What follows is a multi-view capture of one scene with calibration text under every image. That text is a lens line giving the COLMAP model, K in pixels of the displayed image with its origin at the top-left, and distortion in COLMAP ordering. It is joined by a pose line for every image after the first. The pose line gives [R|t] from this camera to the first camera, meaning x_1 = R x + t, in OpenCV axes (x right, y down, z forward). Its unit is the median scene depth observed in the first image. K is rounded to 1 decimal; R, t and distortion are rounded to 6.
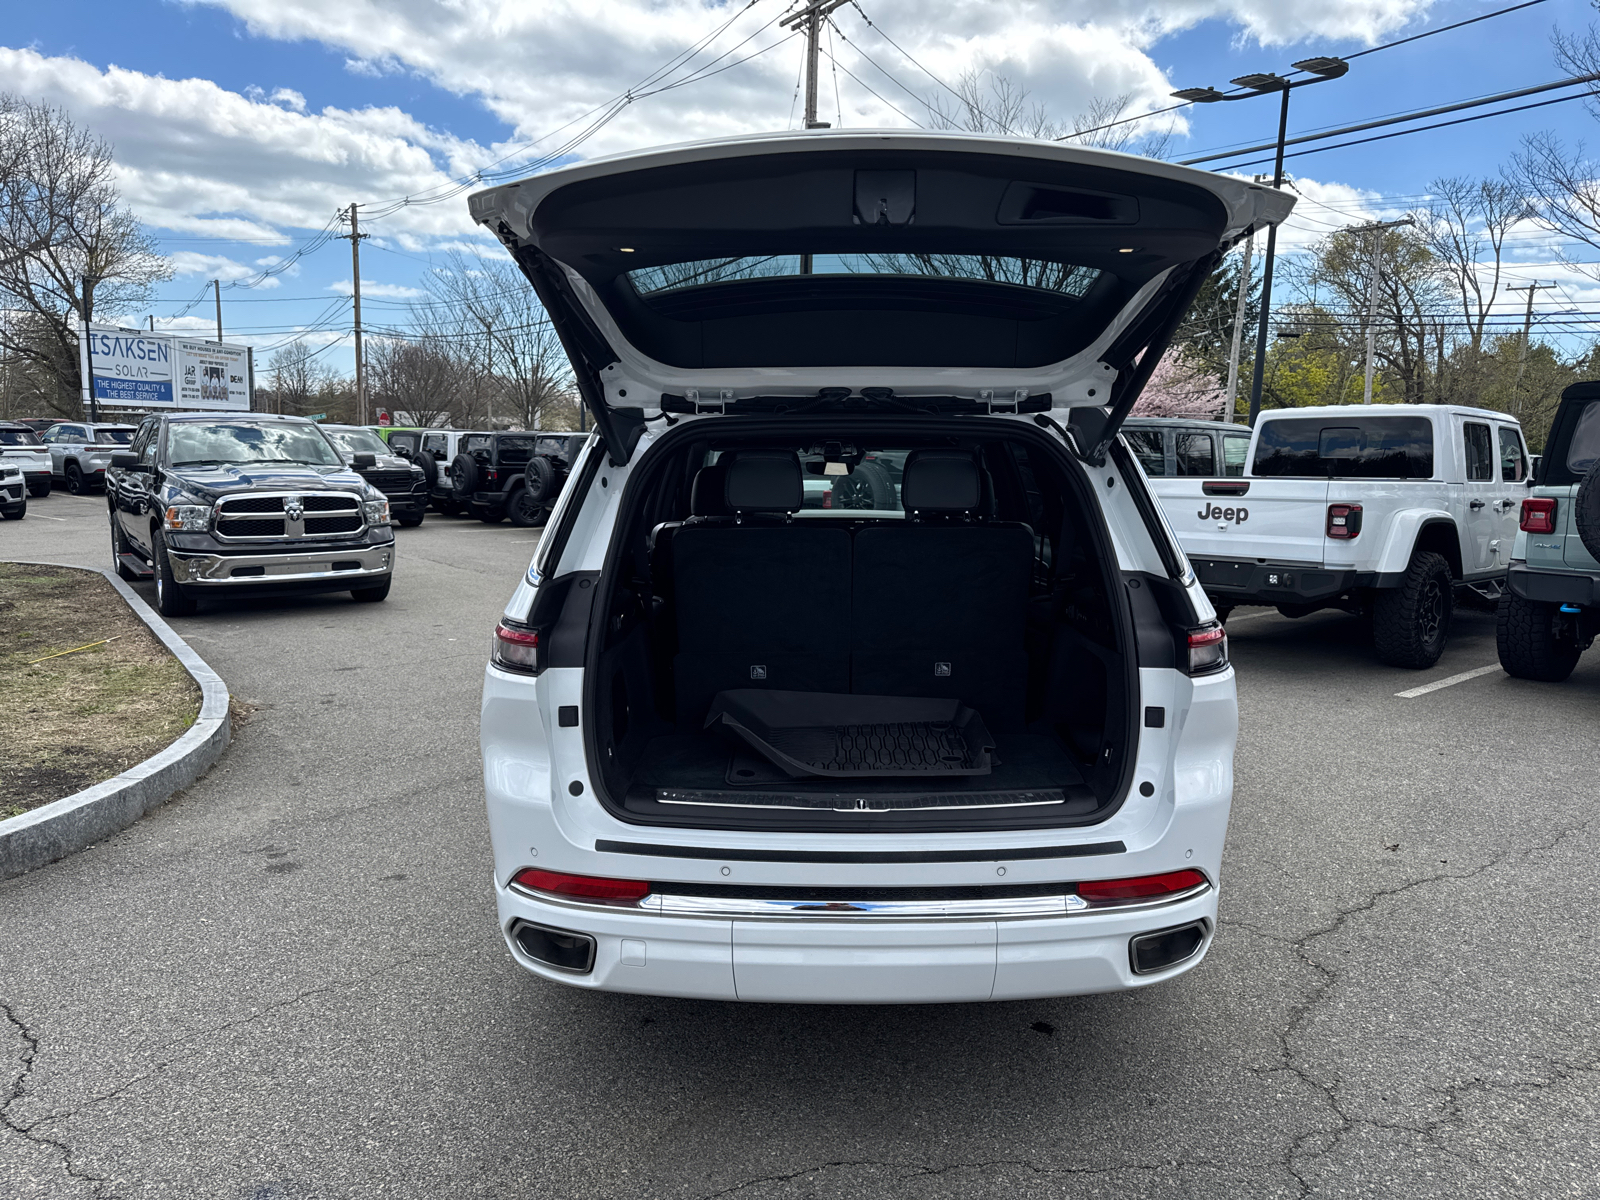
lens RADIAL K [[1156.2, 0, 805.2], [0, 1156.2, 599.8], [0, 0, 1]] dist [0.008934, -0.000011]
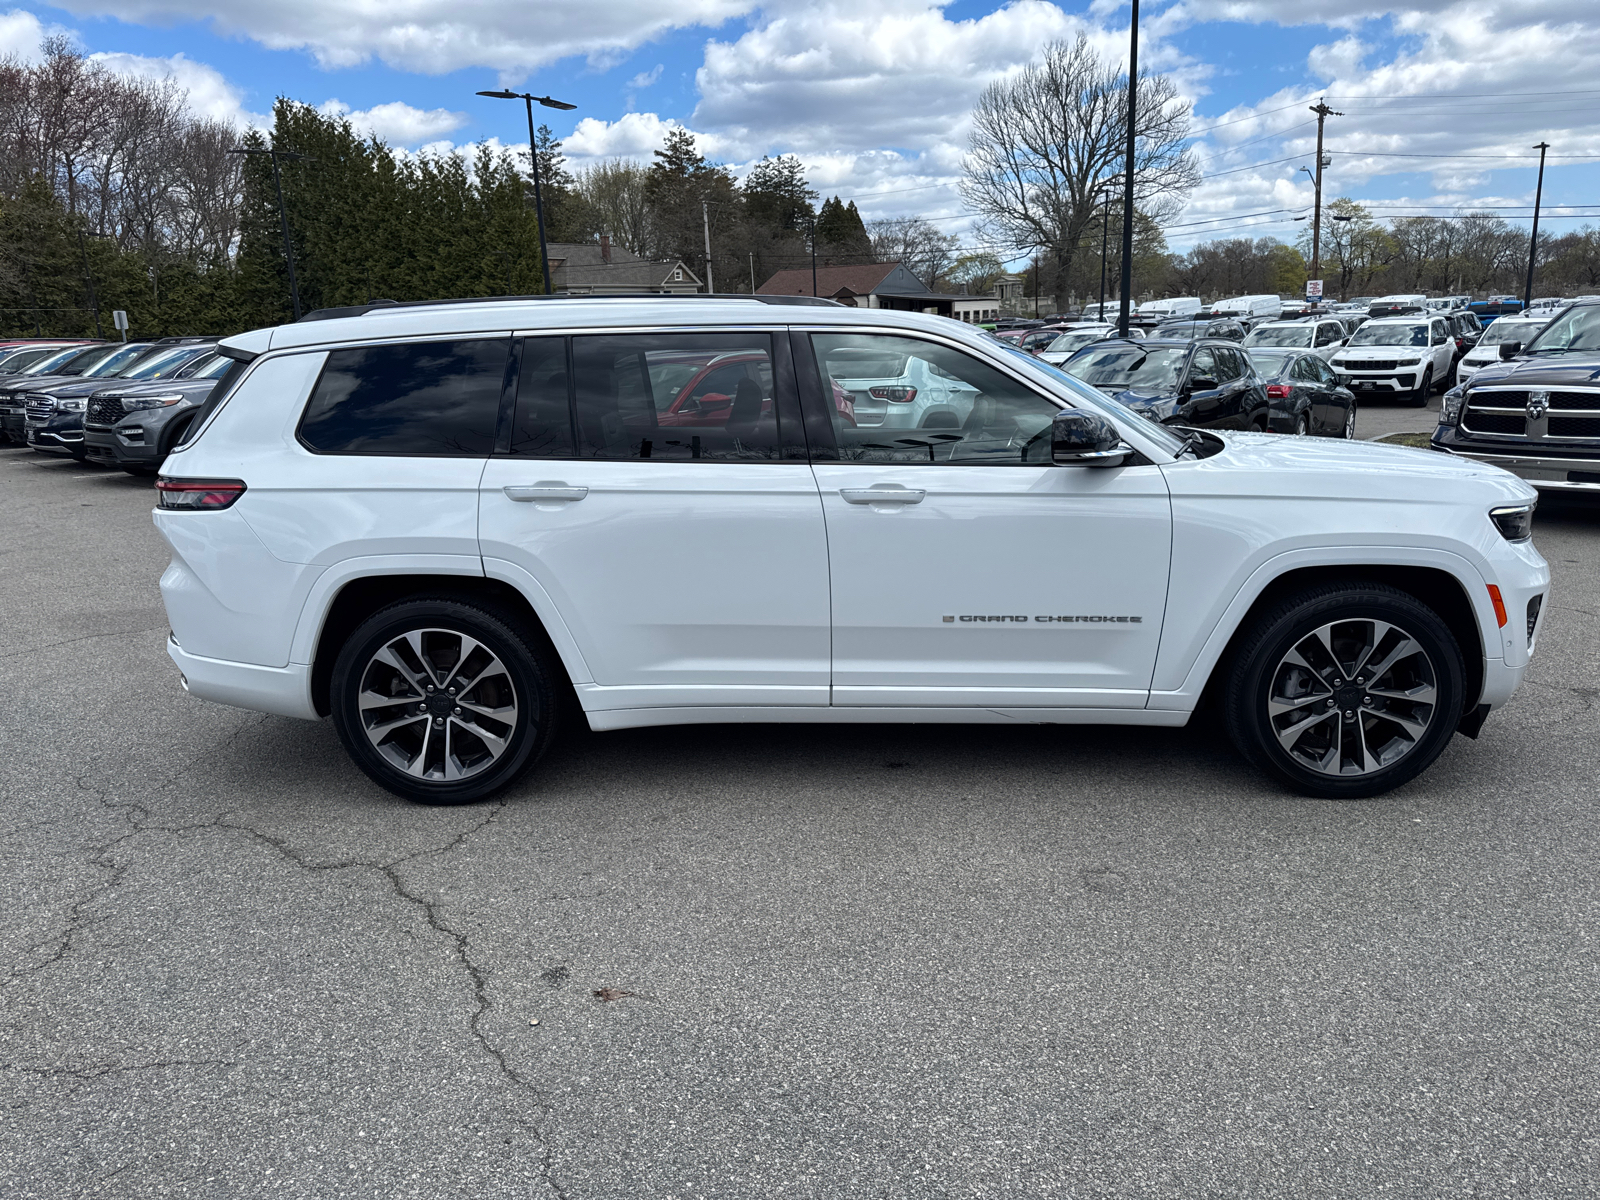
lens RADIAL K [[1156.2, 0, 809.1], [0, 1156.2, 598.5], [0, 0, 1]] dist [0.008934, -0.000011]
pose [[-0.046842, 0.212285, -0.976085, 0.469301], [-0.110241, 0.970090, 0.216271, -0.064724], [0.992800, 0.117735, -0.022039, 0.478300]]
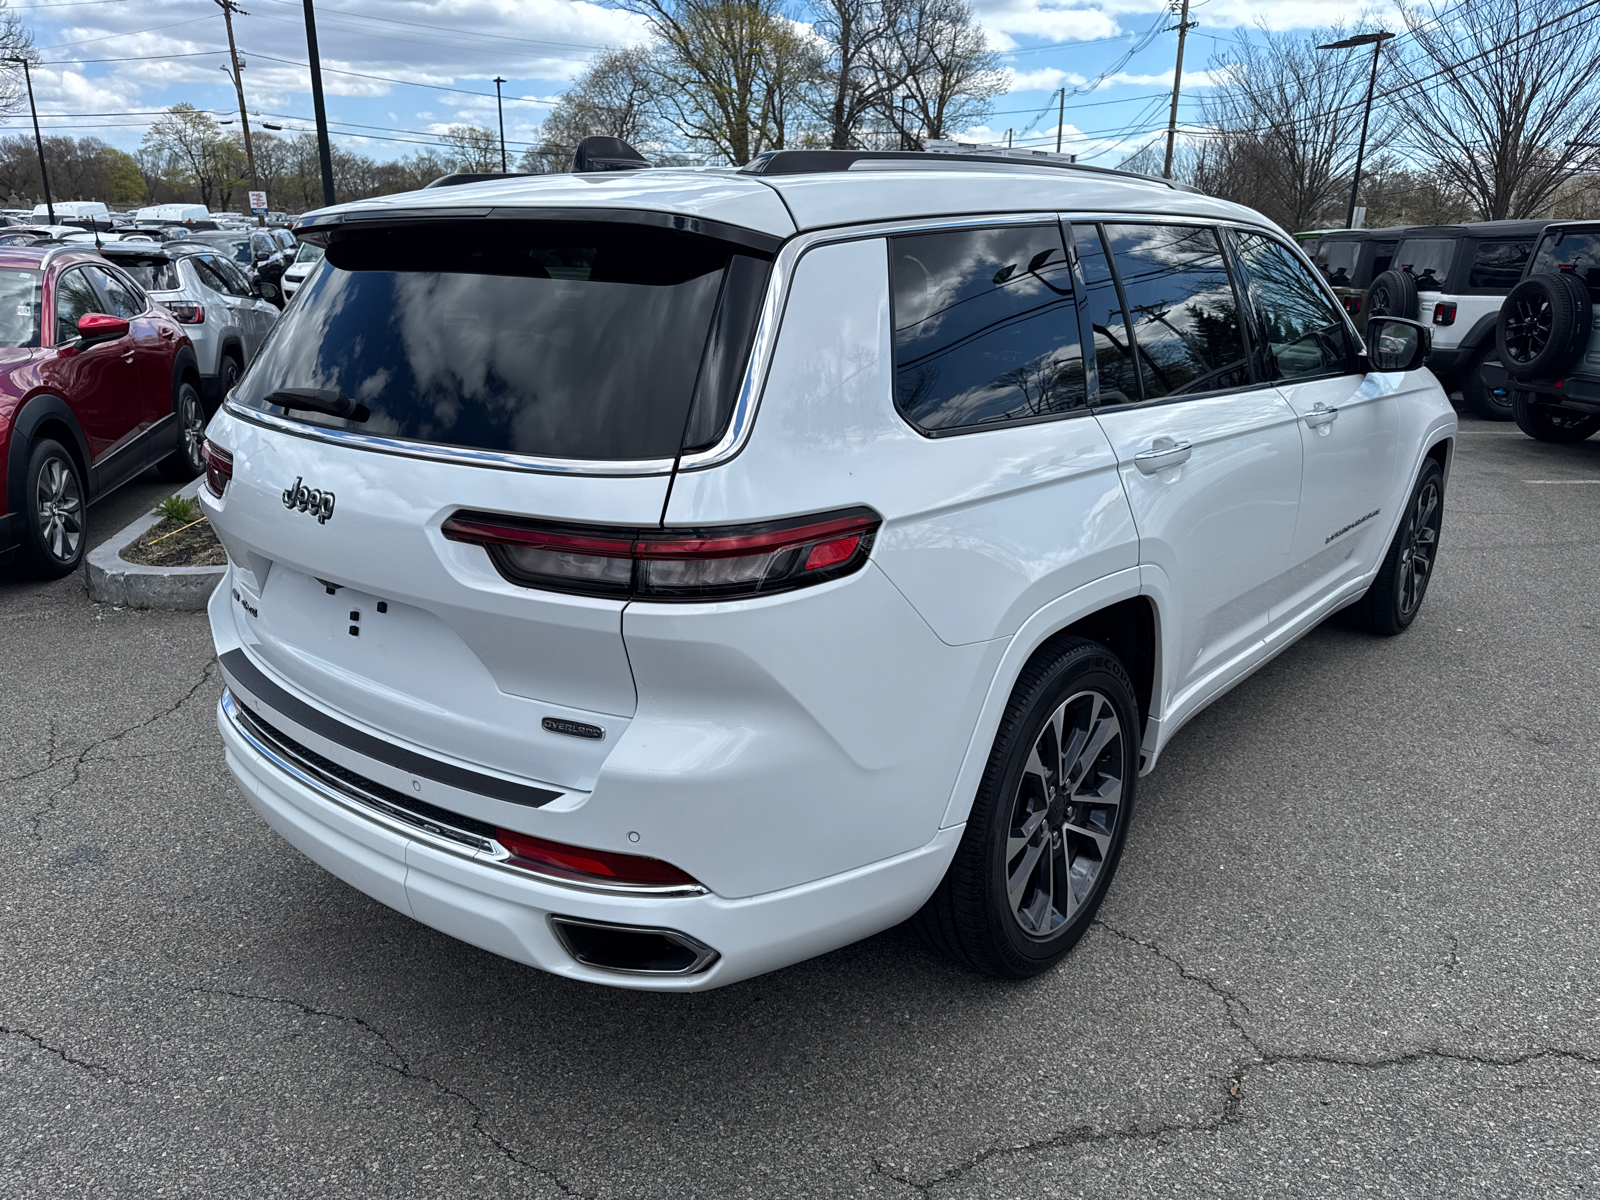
lens RADIAL K [[1142.9, 0, 801.1], [0, 1142.9, 603.3], [0, 0, 1]] dist [0.027958, -0.028290]
pose [[0.763342, 0.189287, -0.617640, 0.202463], [-0.086390, 0.977431, 0.192783, -0.018031], [0.640192, -0.093801, 0.762467, 0.130504]]
